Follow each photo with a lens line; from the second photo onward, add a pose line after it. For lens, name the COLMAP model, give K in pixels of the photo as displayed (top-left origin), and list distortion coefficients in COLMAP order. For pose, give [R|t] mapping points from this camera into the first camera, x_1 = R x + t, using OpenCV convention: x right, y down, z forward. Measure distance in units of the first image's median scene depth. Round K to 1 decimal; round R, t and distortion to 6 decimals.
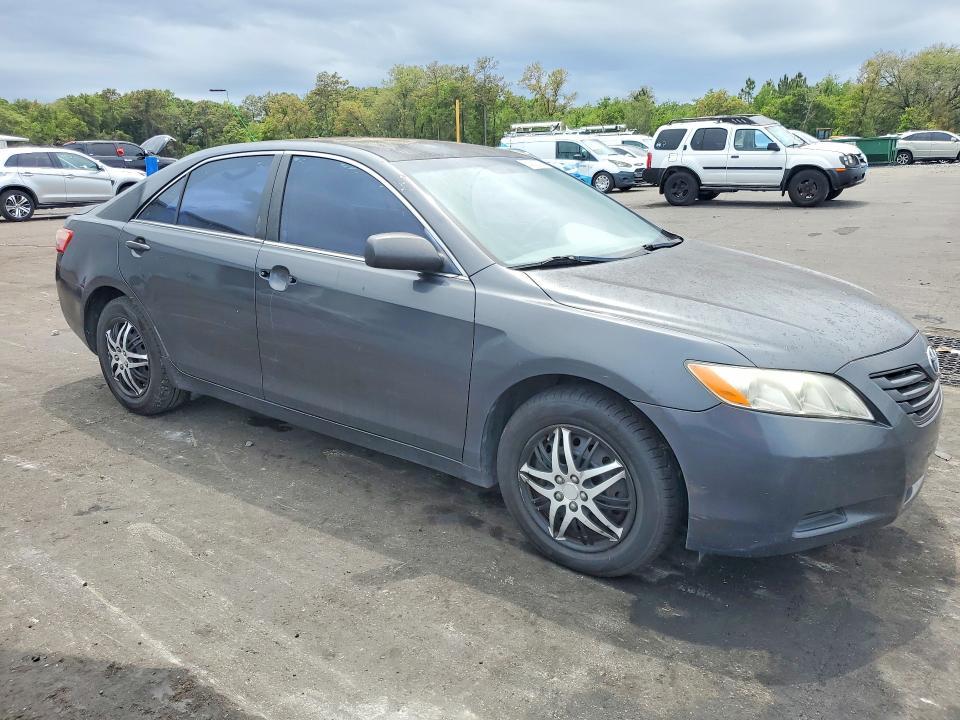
lens RADIAL K [[784.3, 0, 480.0], [0, 784.3, 360.0], [0, 0, 1]] dist [0.055838, 0.002233]
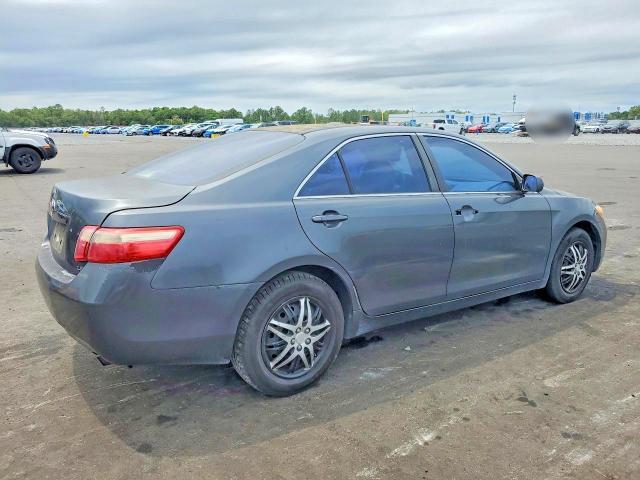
lens RADIAL K [[502.0, 0, 317.9], [0, 502.0, 231.8], [0, 0, 1]] dist [0.012666, 0.006356]
pose [[0.300881, -0.178153, 0.936874, -0.814364], [0.241772, 0.964551, 0.105770, -0.155958], [-0.922506, 0.194685, 0.333288, 0.605310]]
